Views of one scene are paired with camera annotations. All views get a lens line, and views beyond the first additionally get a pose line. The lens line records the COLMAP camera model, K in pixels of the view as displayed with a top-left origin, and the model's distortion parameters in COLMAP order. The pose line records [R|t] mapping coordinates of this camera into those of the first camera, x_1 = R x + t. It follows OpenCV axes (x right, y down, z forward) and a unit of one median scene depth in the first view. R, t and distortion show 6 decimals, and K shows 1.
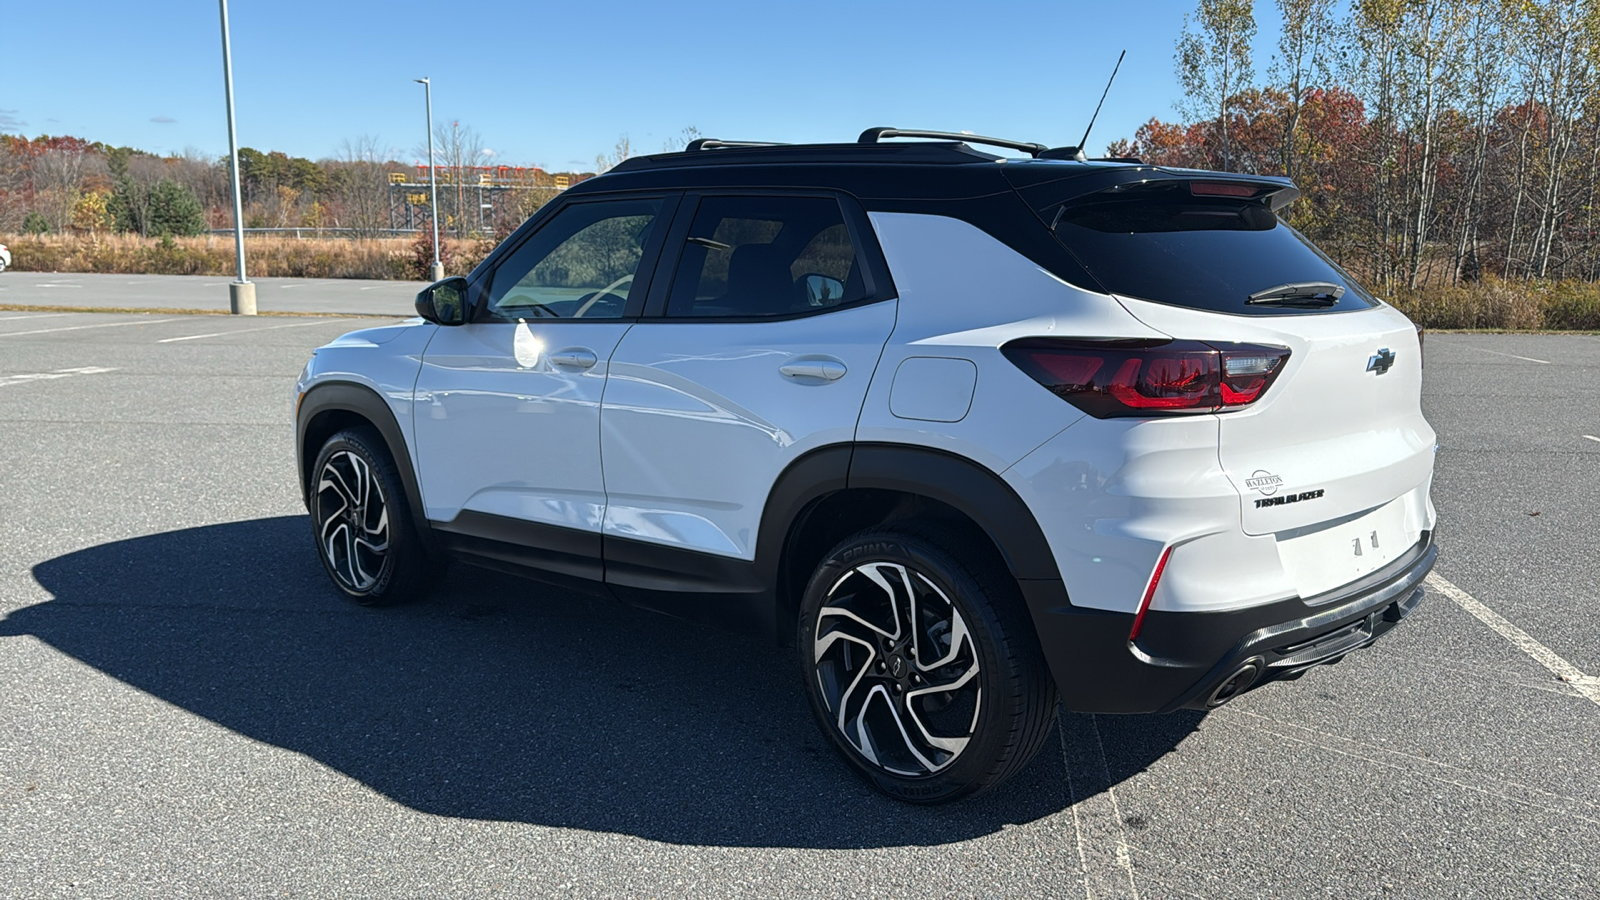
lens RADIAL K [[1268.6, 0, 813.2], [0, 1268.6, 448.5], [0, 0, 1]] dist [0.109685, -0.148668]
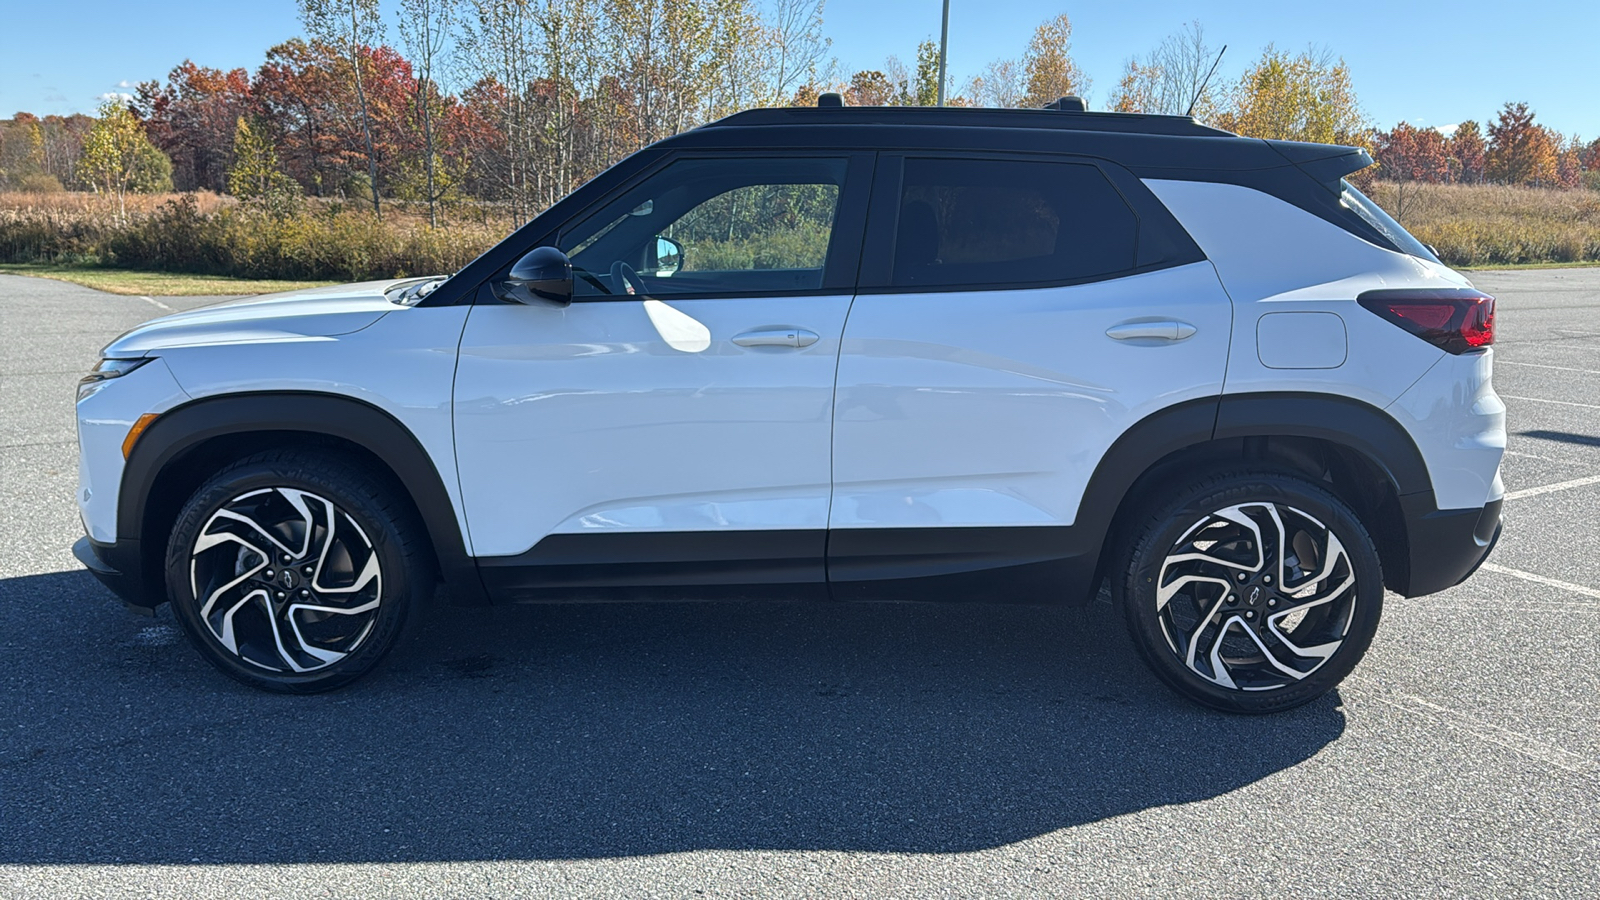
lens RADIAL K [[1281.2, 0, 800.0], [0, 1281.2, 450.0], [0, 0, 1]] dist [0.107153, -0.164866]
pose [[0.765947, -0.110525, 0.633332, -0.893664], [0.090307, 0.993841, 0.064222, -0.058950], [-0.636530, 0.008003, 0.771211, 0.367998]]
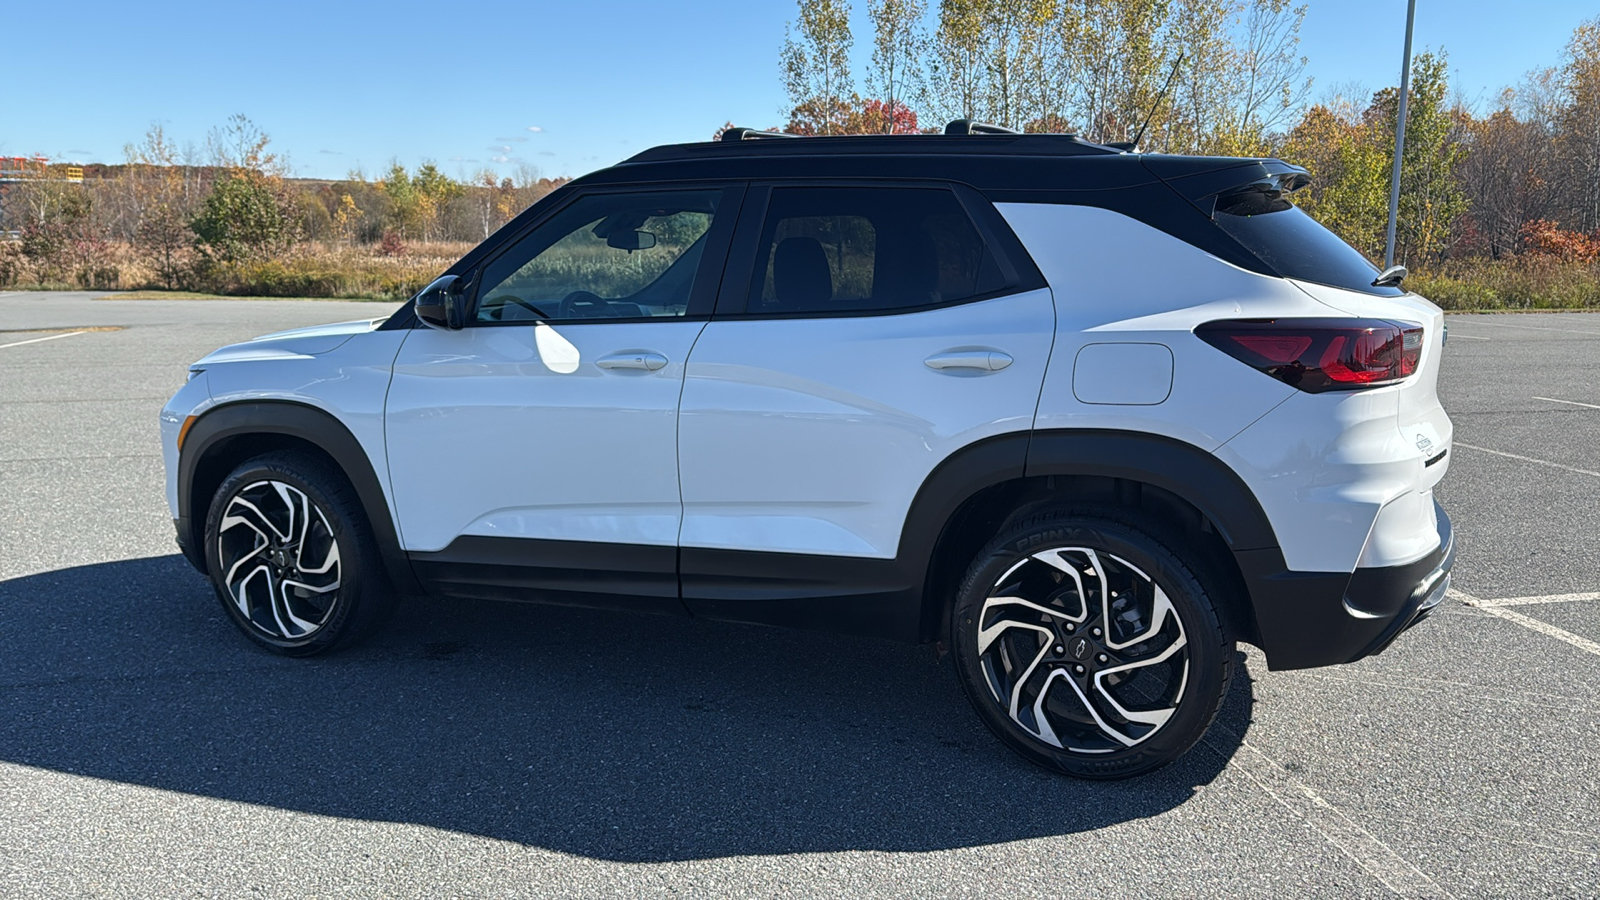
lens RADIAL K [[1281.2, 0, 800.0], [0, 1281.2, 450.0], [0, 0, 1]] dist [0.107153, -0.164866]
pose [[0.949731, -0.056798, 0.307873, -0.436602], [0.057210, 0.998332, 0.007696, -0.007583], [-0.307797, 0.010304, 0.951396, 0.083251]]
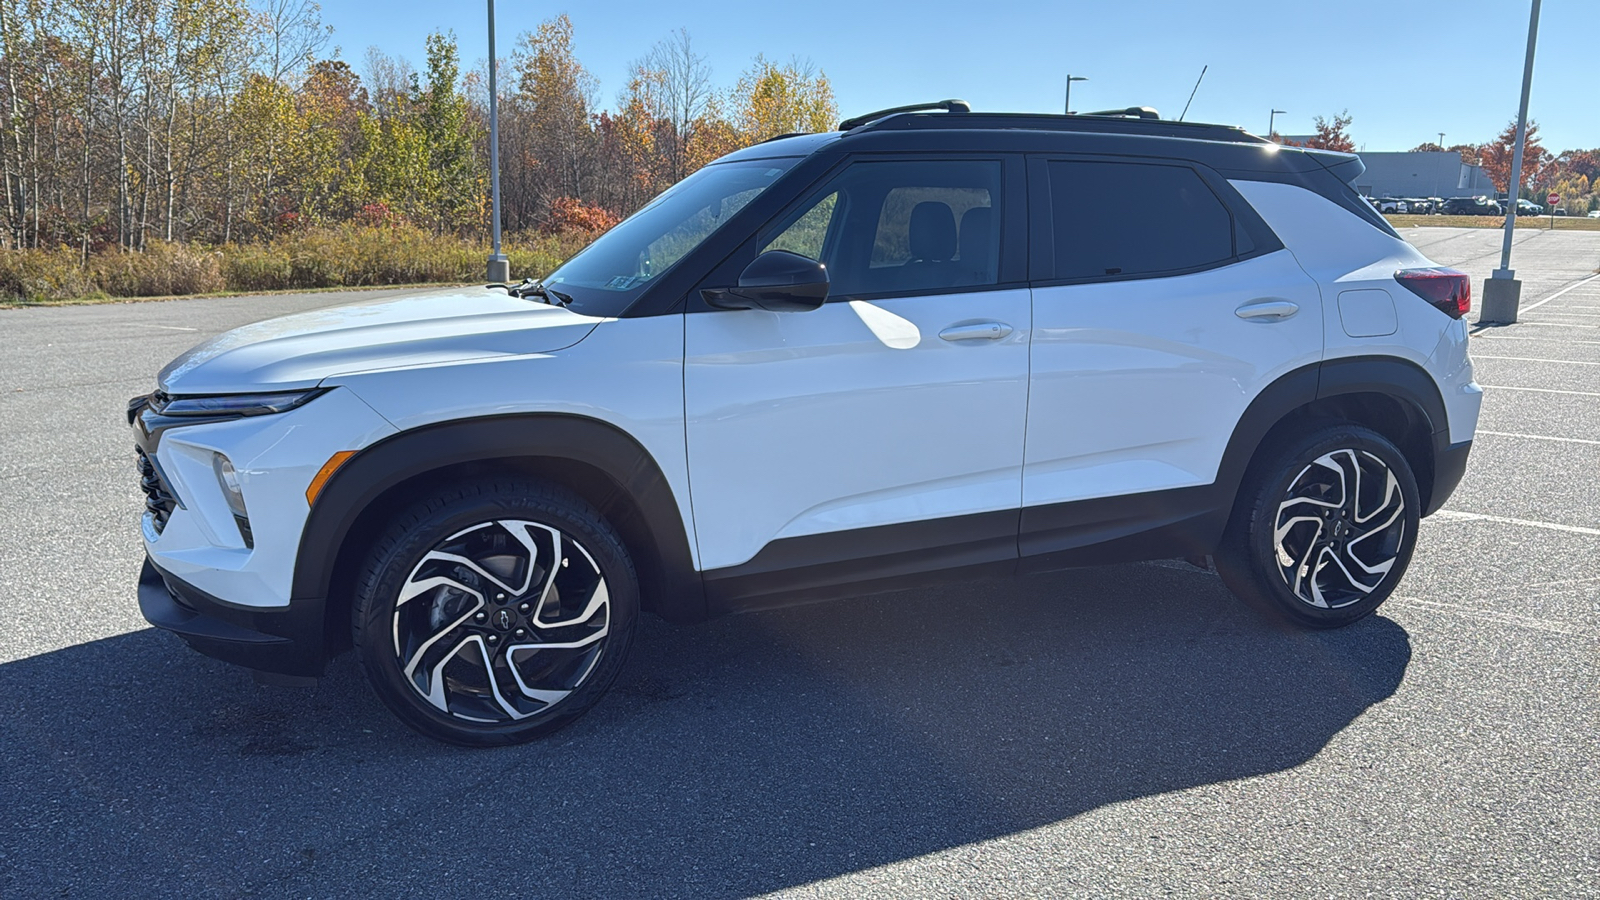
lens RADIAL K [[1281.2, 0, 800.0], [0, 1281.2, 450.0], [0, 0, 1]] dist [0.107153, -0.164866]
pose [[0.455756, -0.161950, 0.875248, -1.298066], [0.137916, 0.984282, 0.110310, -0.128111], [-0.879355, 0.070436, 0.470928, 0.814698]]
